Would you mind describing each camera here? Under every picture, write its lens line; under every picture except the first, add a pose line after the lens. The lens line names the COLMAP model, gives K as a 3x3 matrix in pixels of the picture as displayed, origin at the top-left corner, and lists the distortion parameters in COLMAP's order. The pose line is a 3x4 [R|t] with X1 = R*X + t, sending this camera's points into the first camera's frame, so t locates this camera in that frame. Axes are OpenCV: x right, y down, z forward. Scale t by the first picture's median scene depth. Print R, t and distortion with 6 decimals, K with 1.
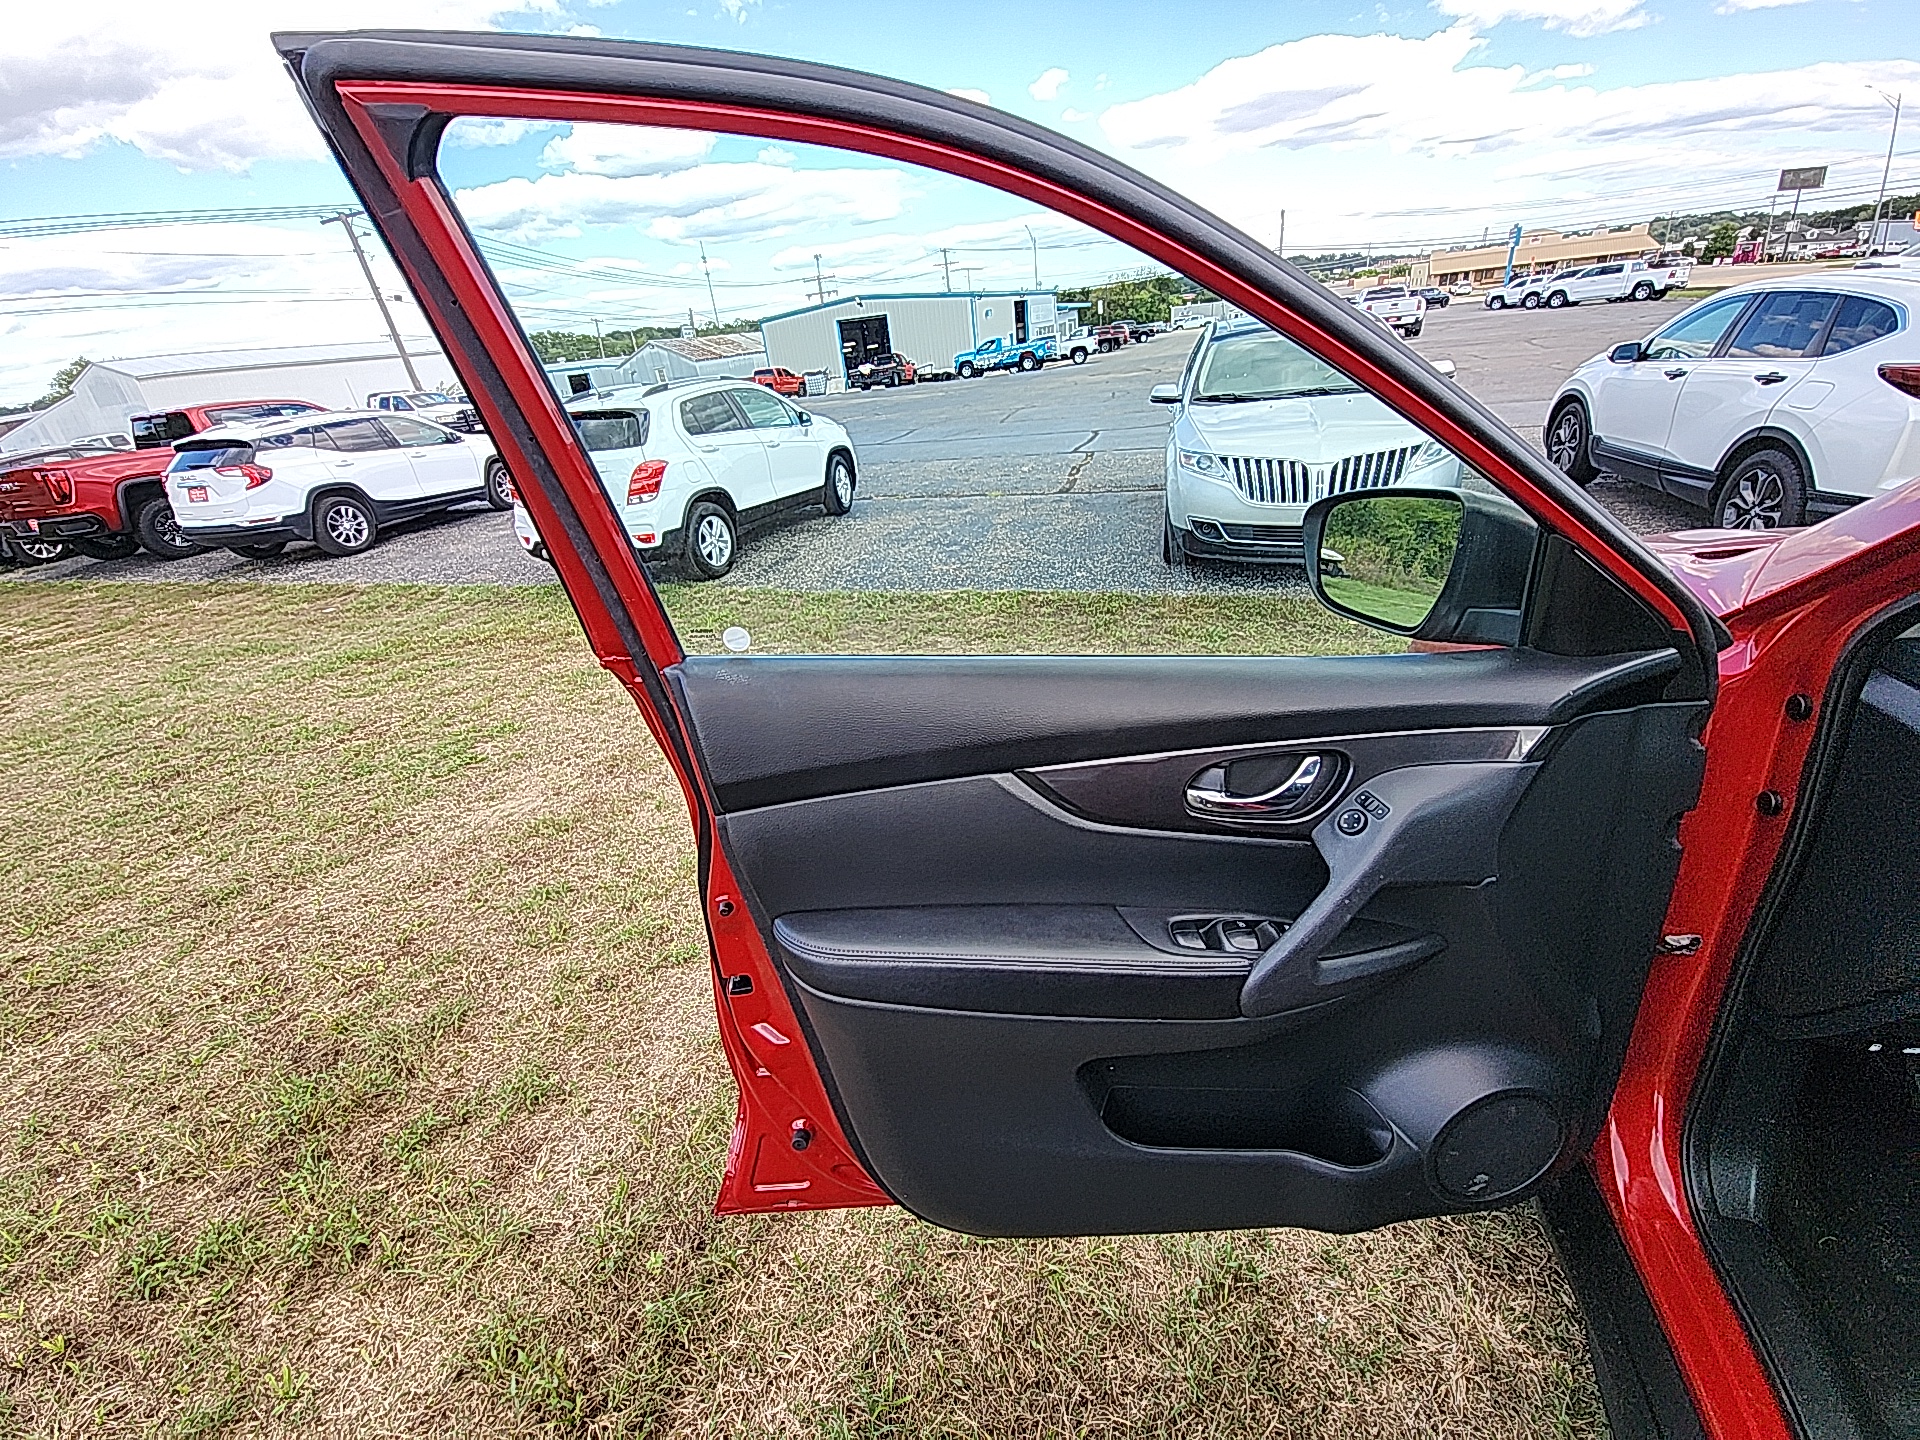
lens RADIAL K [[791.2, 0, 953.2], [0, 791.2, 697.7], [0, 0, 1]] dist [0.025719, -0.019923]
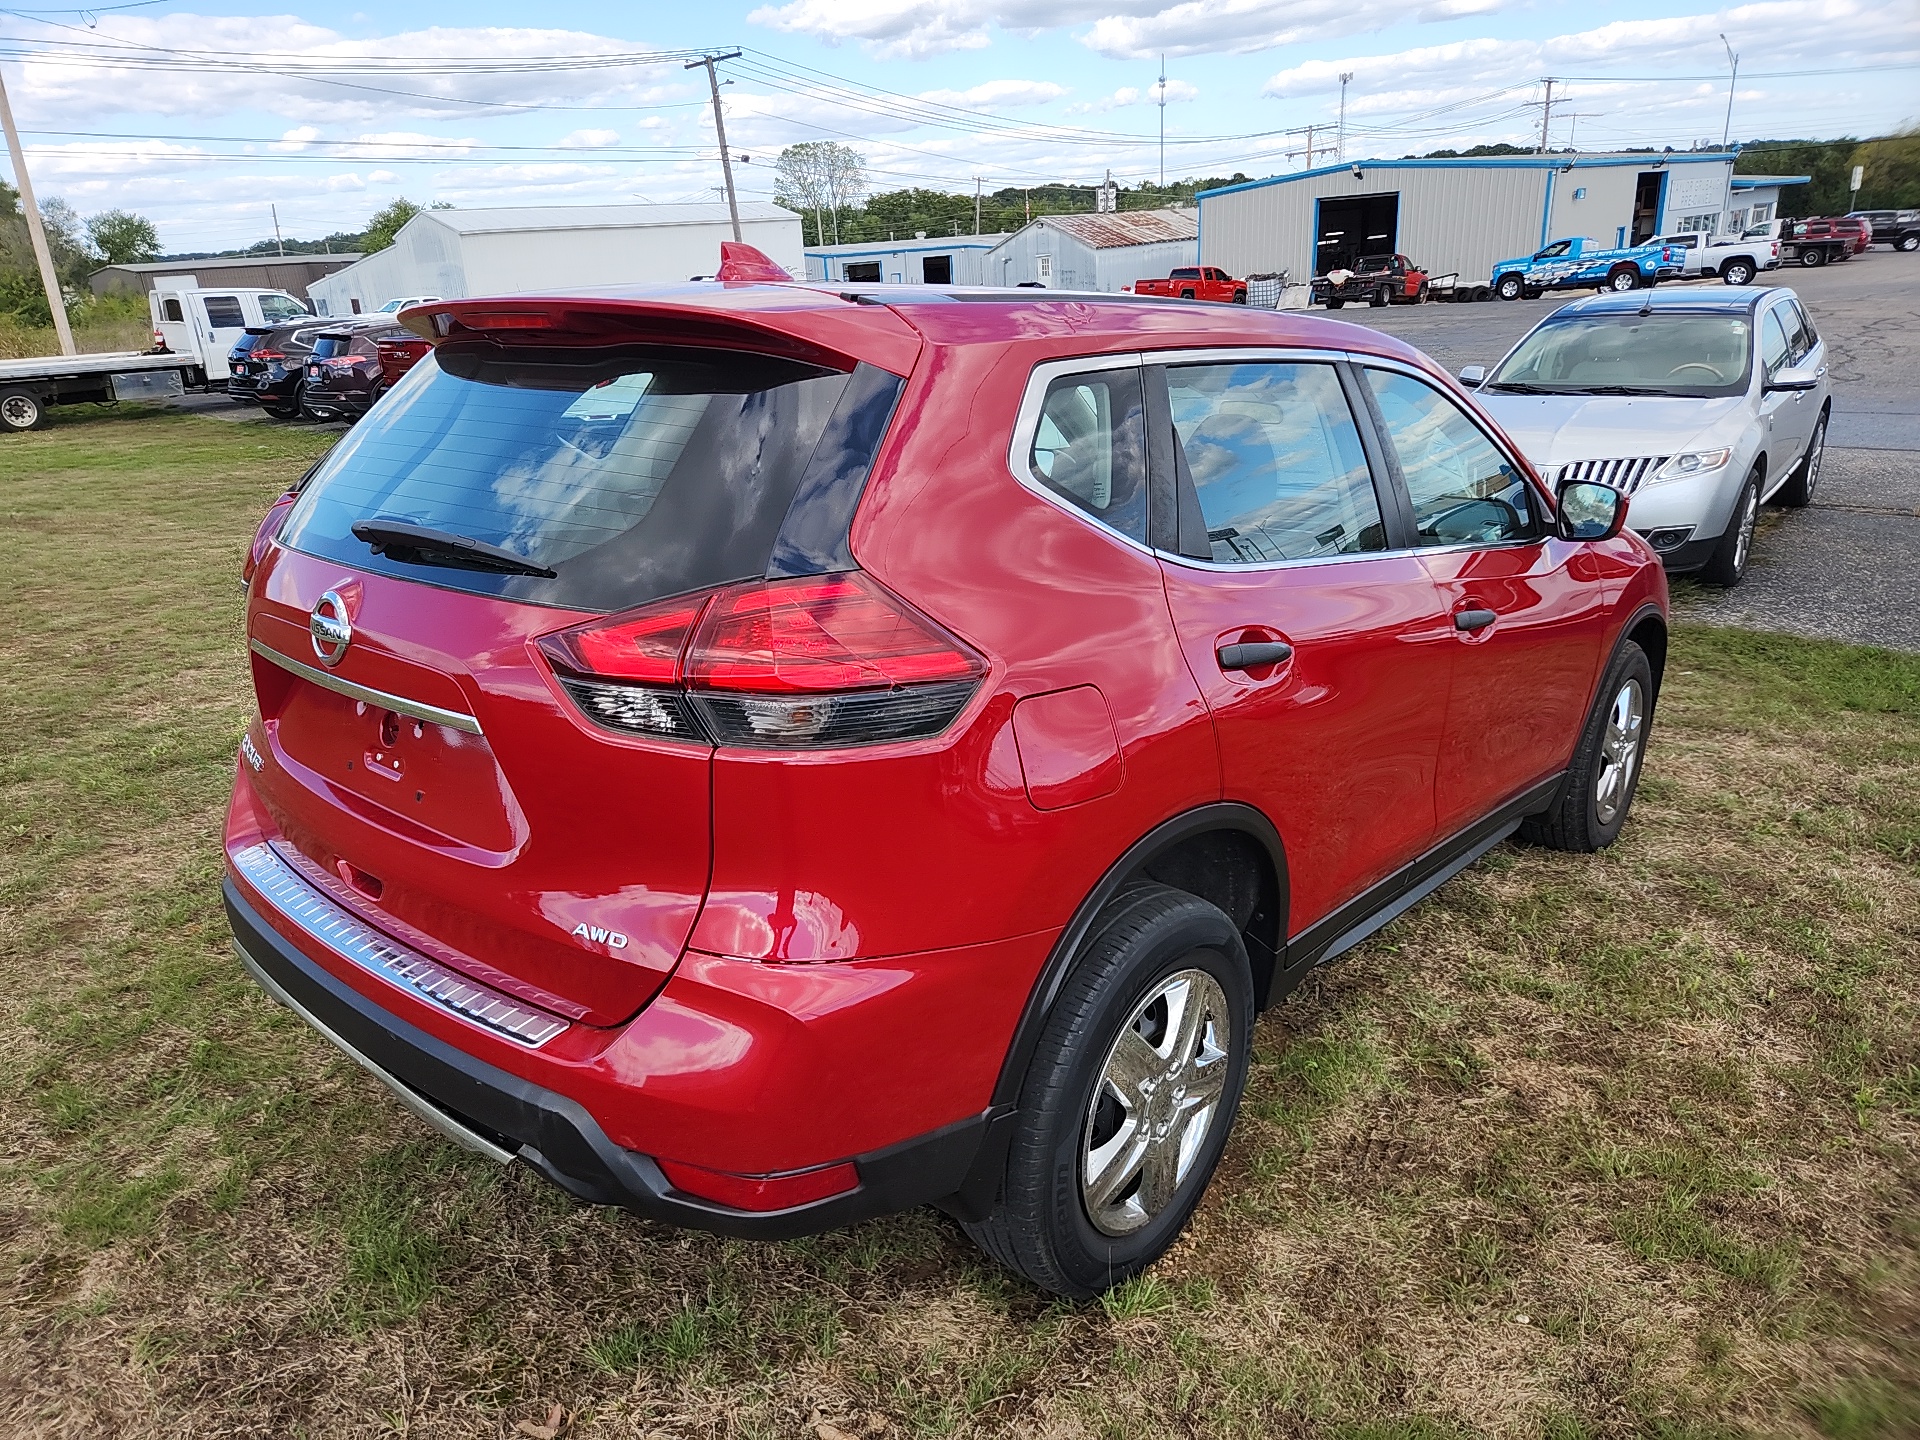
lens RADIAL K [[1302.2, 0, 871.4], [0, 1302.2, 727.4], [0, 0, 1]] dist [0.088240, -0.067552]
pose [[0.894377, 0.196854, -0.401670, 0.053907], [-0.215396, 0.976526, -0.001024, 0.025807], [0.392040, 0.087434, 0.915784, -0.100688]]
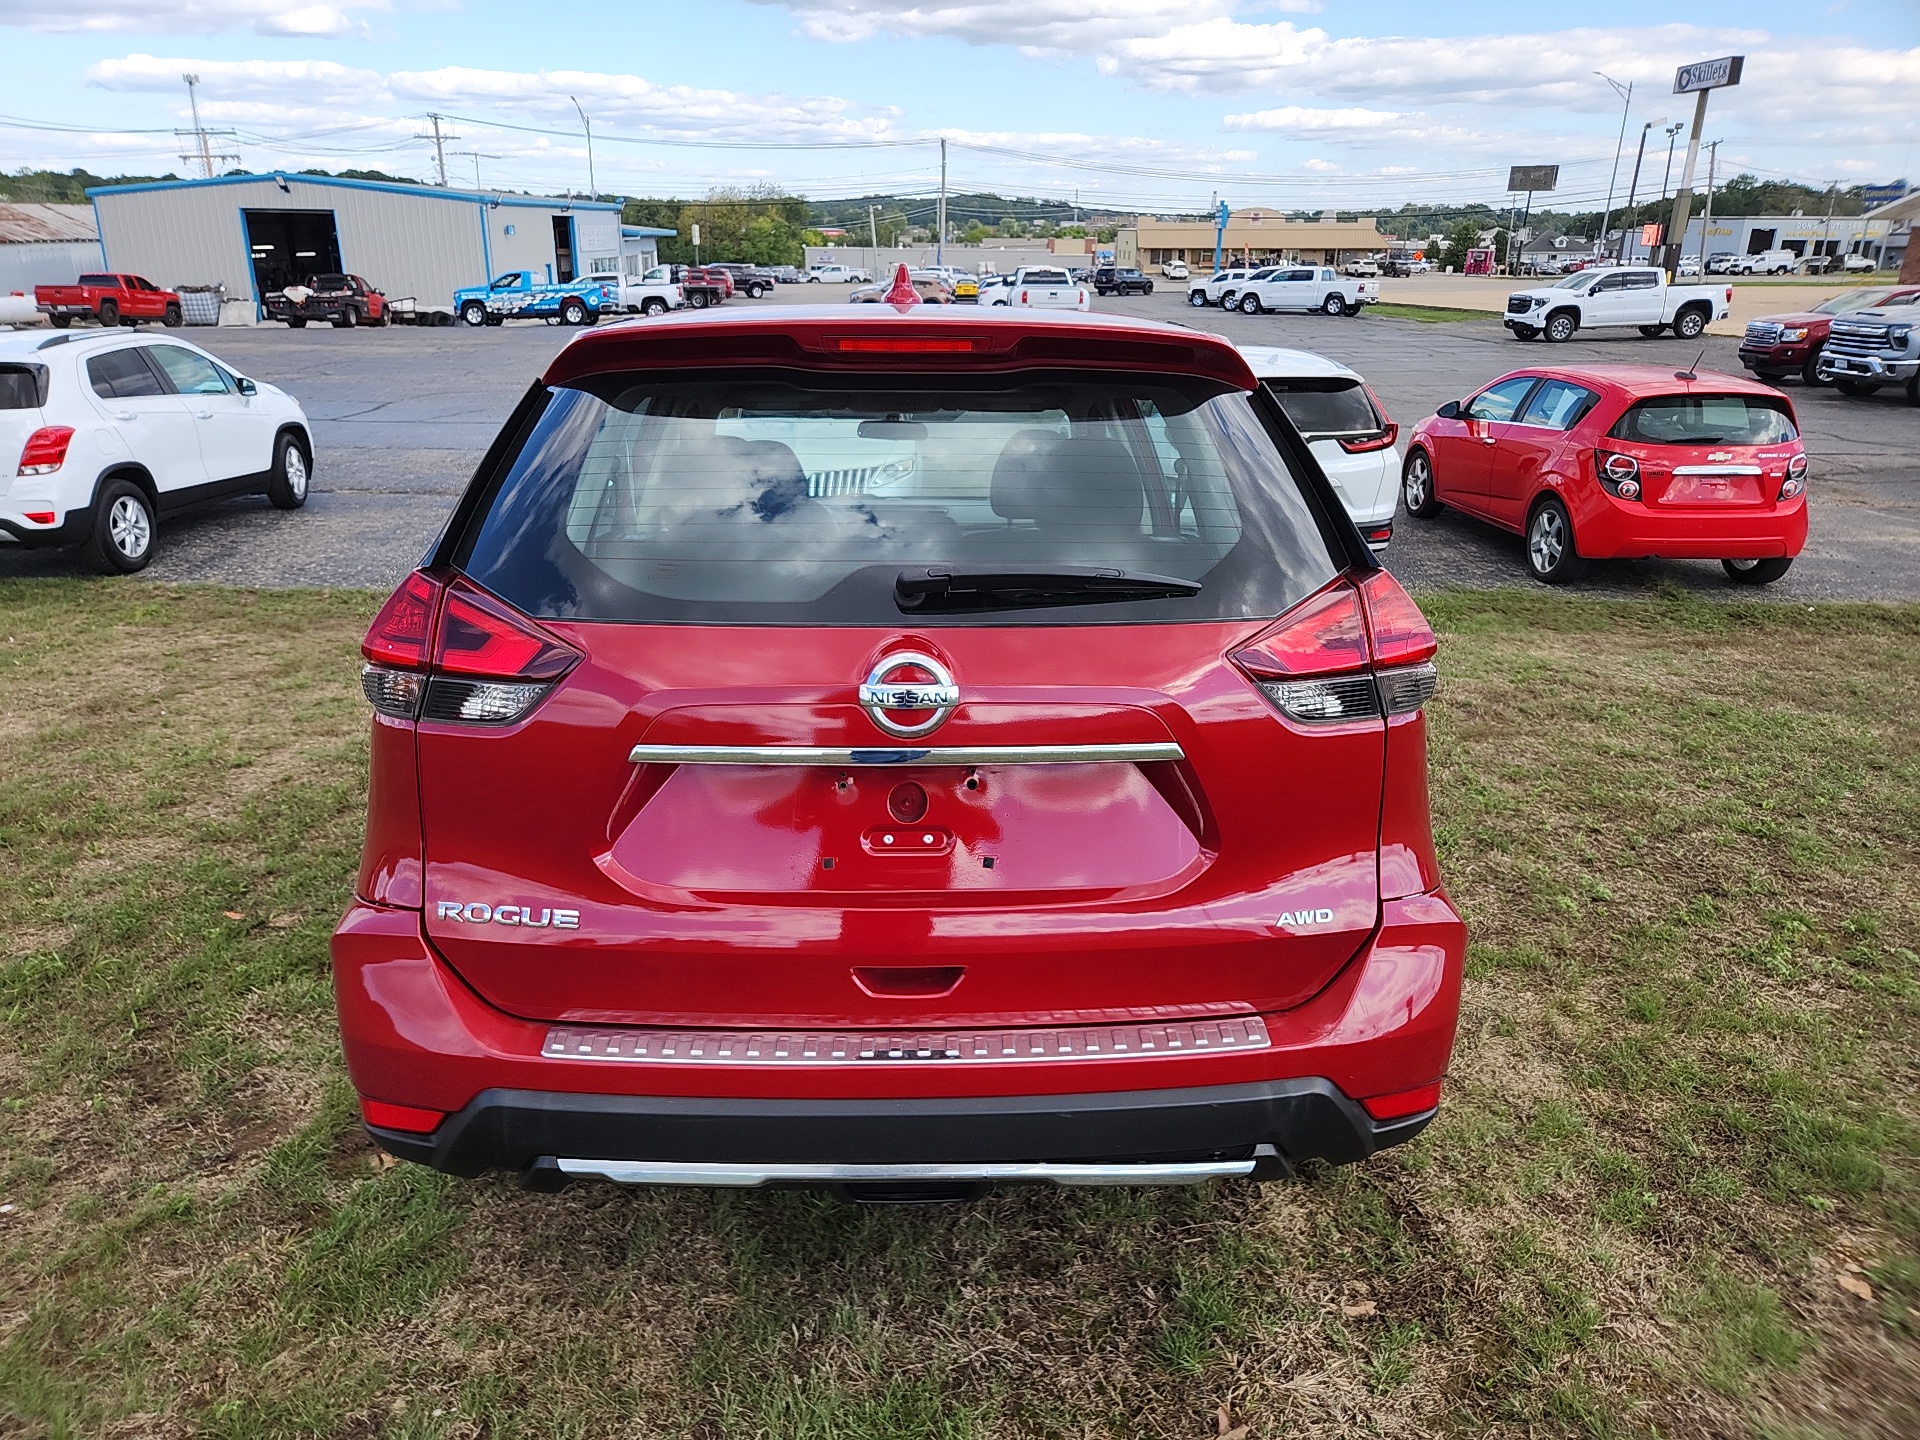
lens RADIAL K [[1323.6, 0, 955.8], [0, 1323.6, 749.5], [0, 0, 1]] dist [0.053710, -0.051682]
pose [[0.938101, -0.015165, 0.346031, 0.002697], [0.043391, 0.996316, -0.073970, 0.031372], [-0.343634, 0.084405, 0.935303, -0.103896]]
